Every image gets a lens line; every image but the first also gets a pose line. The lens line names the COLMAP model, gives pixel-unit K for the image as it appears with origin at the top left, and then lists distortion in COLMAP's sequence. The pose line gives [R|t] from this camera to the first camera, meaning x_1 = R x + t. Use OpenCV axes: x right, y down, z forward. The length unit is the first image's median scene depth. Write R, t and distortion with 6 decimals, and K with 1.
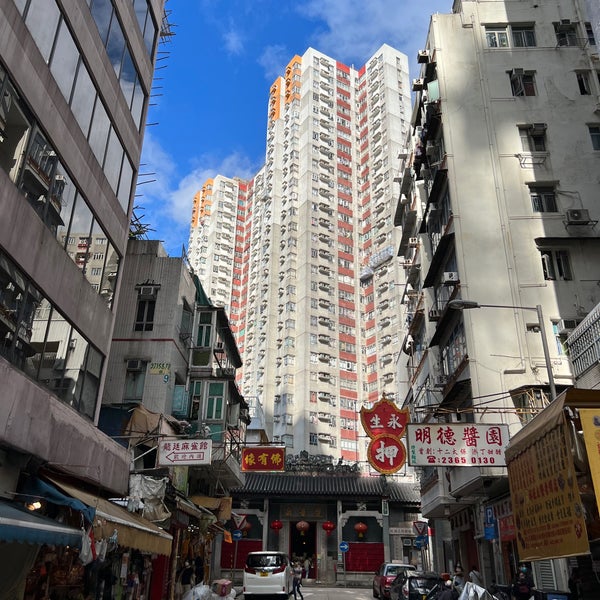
lens RADIAL K [[603.4, 0, 298.6], [0, 603.4, 291.9], [0, 0, 1]] dist [0.115790, -0.272287]
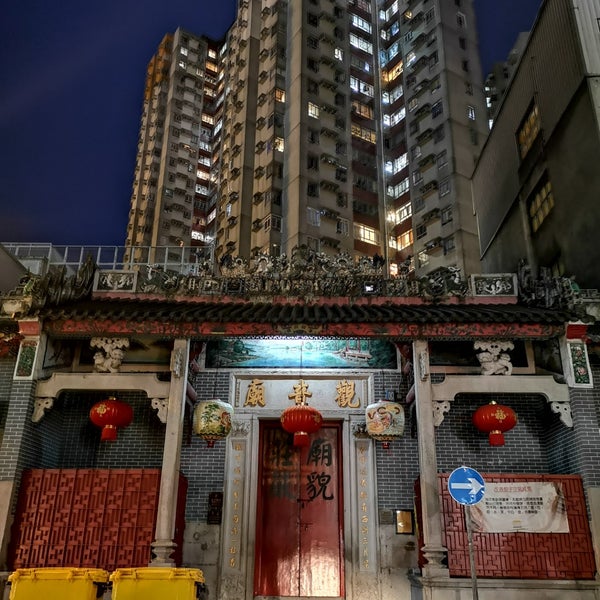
lens RADIAL K [[608.3, 0, 301.7], [0, 608.3, 307.4], [0, 0, 1]] dist [0.042776, -0.011107]
pose [[0.999741, 0.003181, 0.022556, 0.001518], [-0.004516, 0.998223, 0.059419, 0.546420], [-0.022327, -0.059505, 0.997978, 1.250104]]
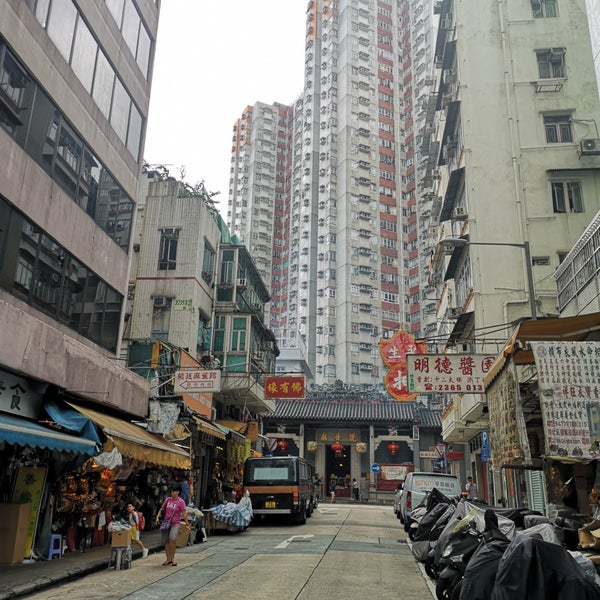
lens RADIAL K [[619.6, 0, 300.0], [0, 619.6, 300.0], [0, 0, 1]] dist [0.059279, -0.111870]
pose [[0.996556, -0.013154, -0.081877, 0.061695], [0.023461, 0.991724, 0.126223, -0.014190], [0.079539, -0.127709, 0.988617, -0.055867]]
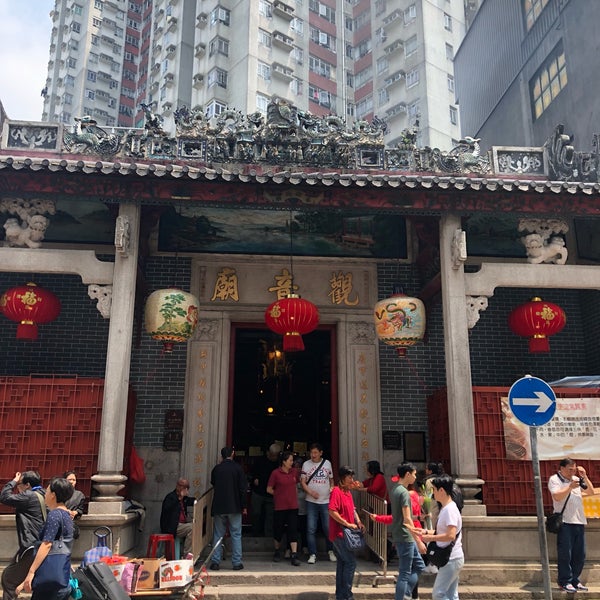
lens RADIAL K [[642.2, 0, 293.9], [0, 642.2, 301.3], [0, 0, 1]] dist [0.011797, -0.003165]
pose [[0.992924, 0.020152, 0.117033, -0.035388], [-0.040788, 0.983417, 0.176714, 0.591282], [-0.111531, -0.180237, 0.977280, 1.365866]]
